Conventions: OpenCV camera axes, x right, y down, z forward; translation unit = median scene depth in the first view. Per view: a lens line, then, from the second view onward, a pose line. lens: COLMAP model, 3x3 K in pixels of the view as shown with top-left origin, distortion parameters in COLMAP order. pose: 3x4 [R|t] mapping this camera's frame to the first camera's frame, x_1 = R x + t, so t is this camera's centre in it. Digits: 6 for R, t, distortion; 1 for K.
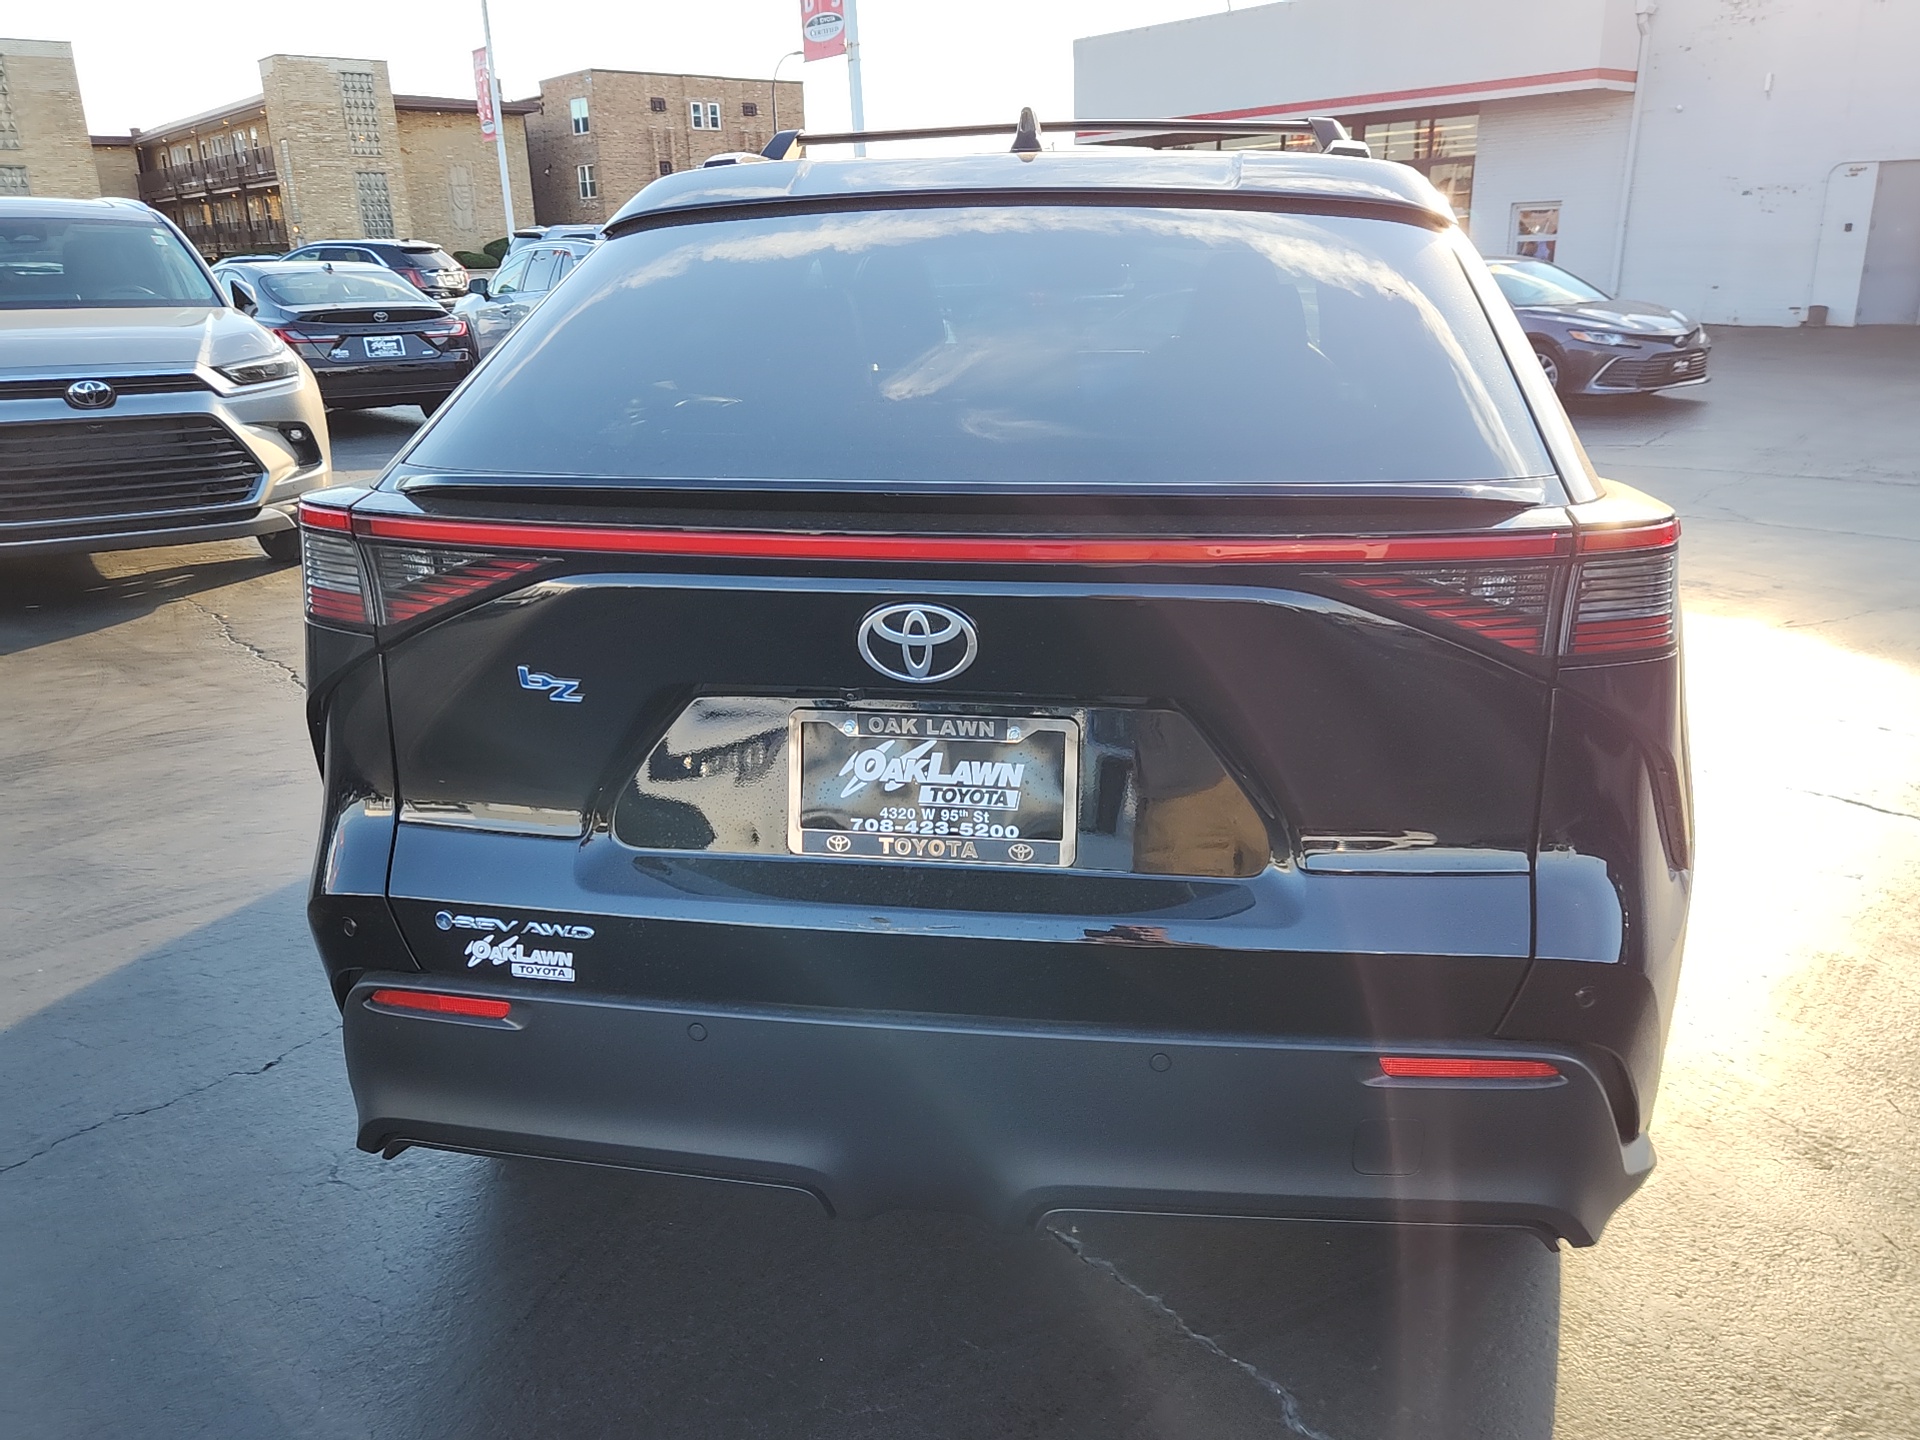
lens RADIAL K [[1427.7, 0, 960.0], [0, 1427.7, 720.0], [0, 0, 1]] dist [0.087919, -0.062561]
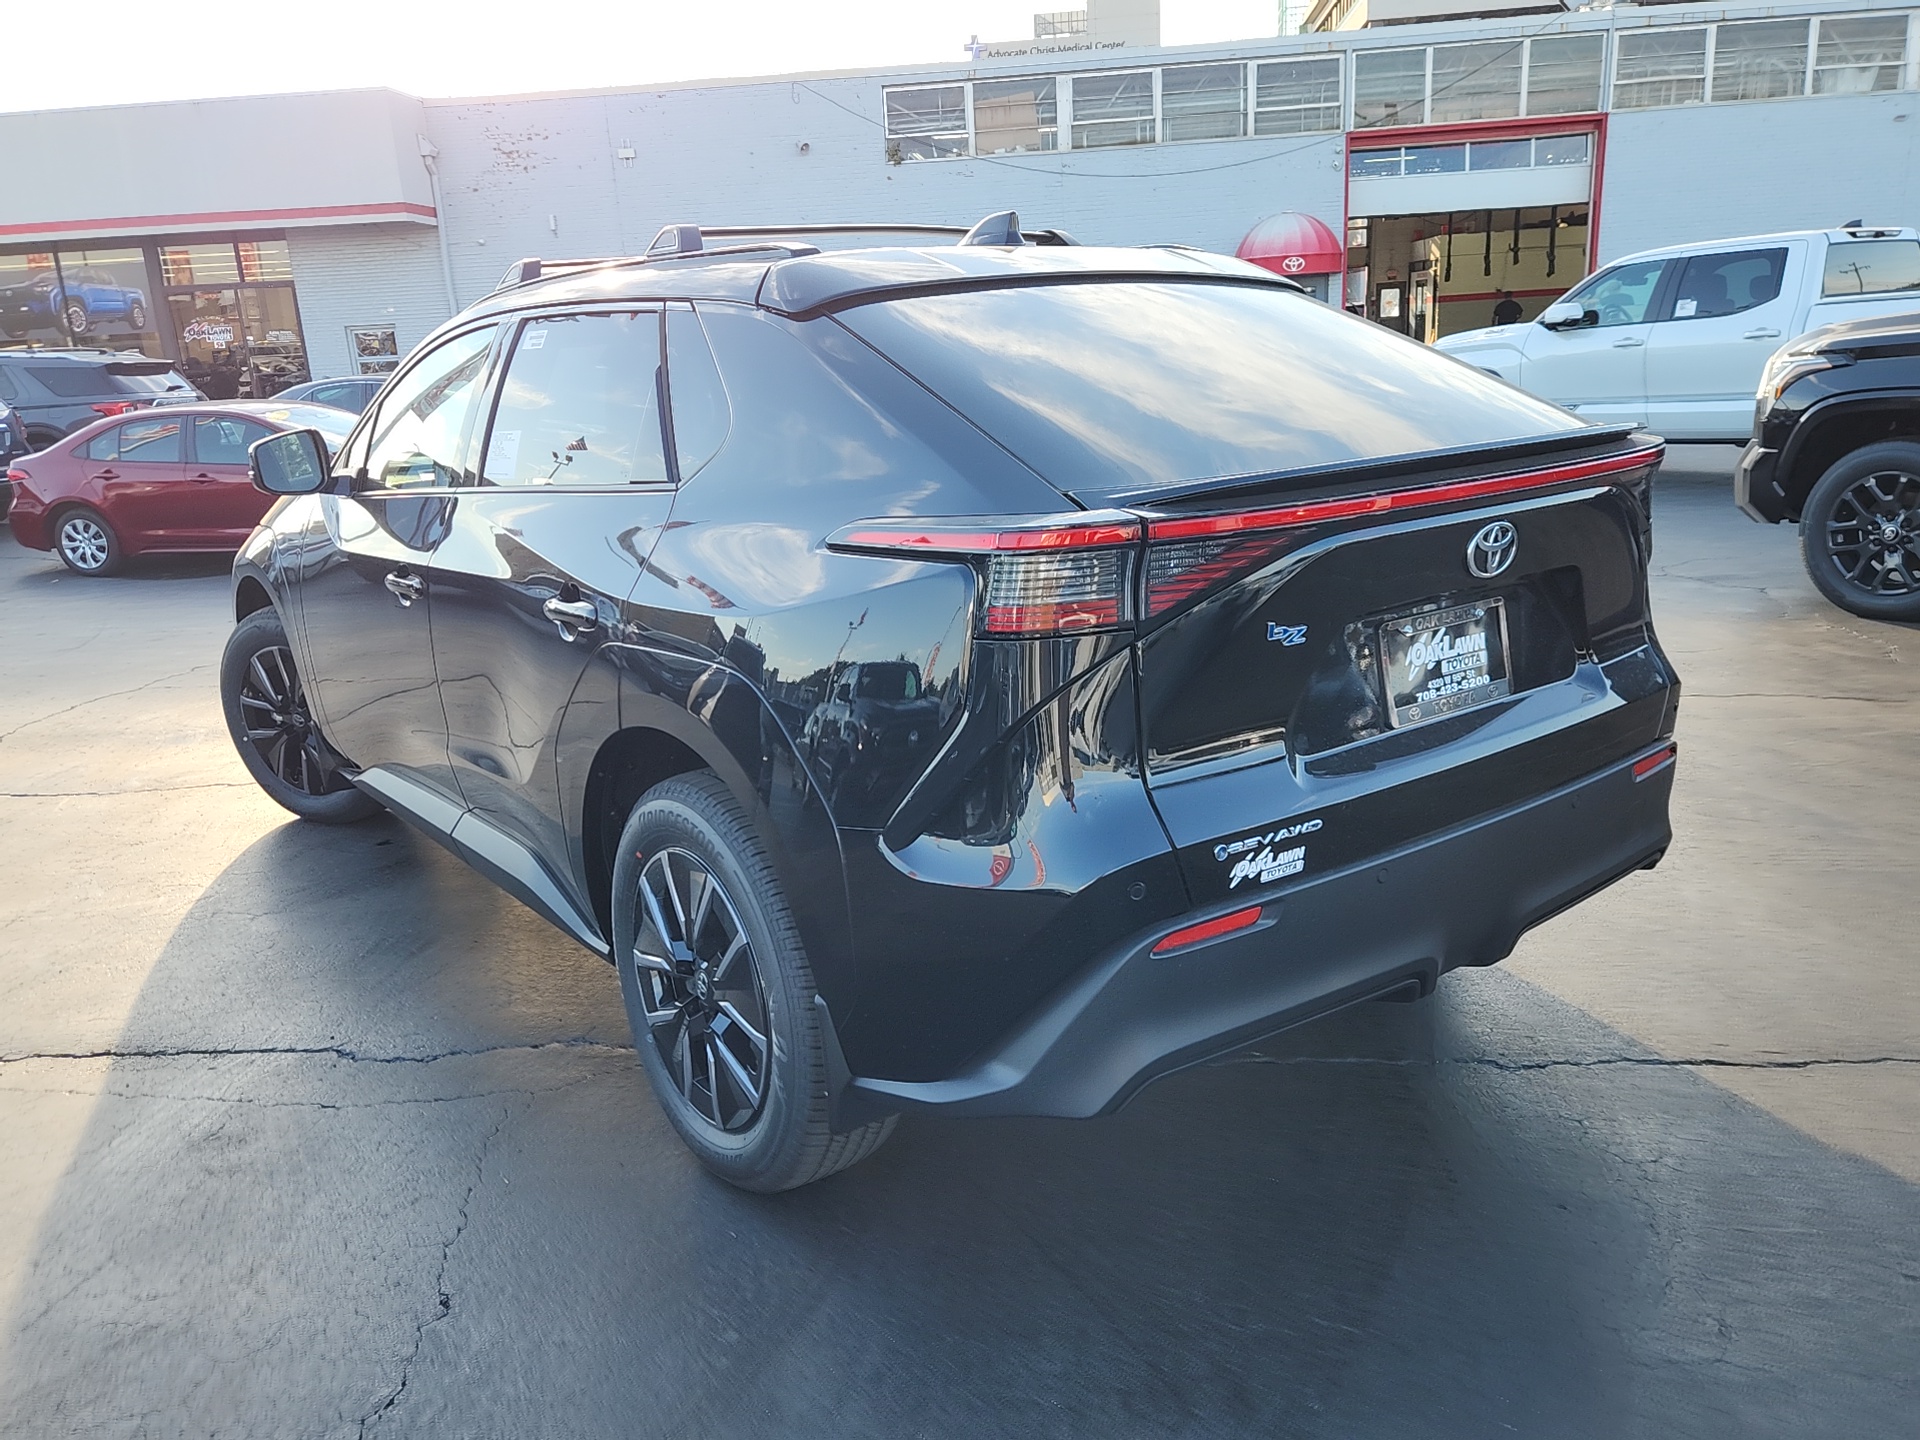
lens RADIAL K [[1456.6, 0, 960.0], [0, 1456.6, 720.0], [0, 0, 1]] dist [0.013268, 0.004780]
pose [[0.704538, -0.198026, 0.681478, -1.324358], [0.251706, 0.967577, 0.020939, -0.047913], [-0.663529, 0.156780, 0.731539, 0.244271]]
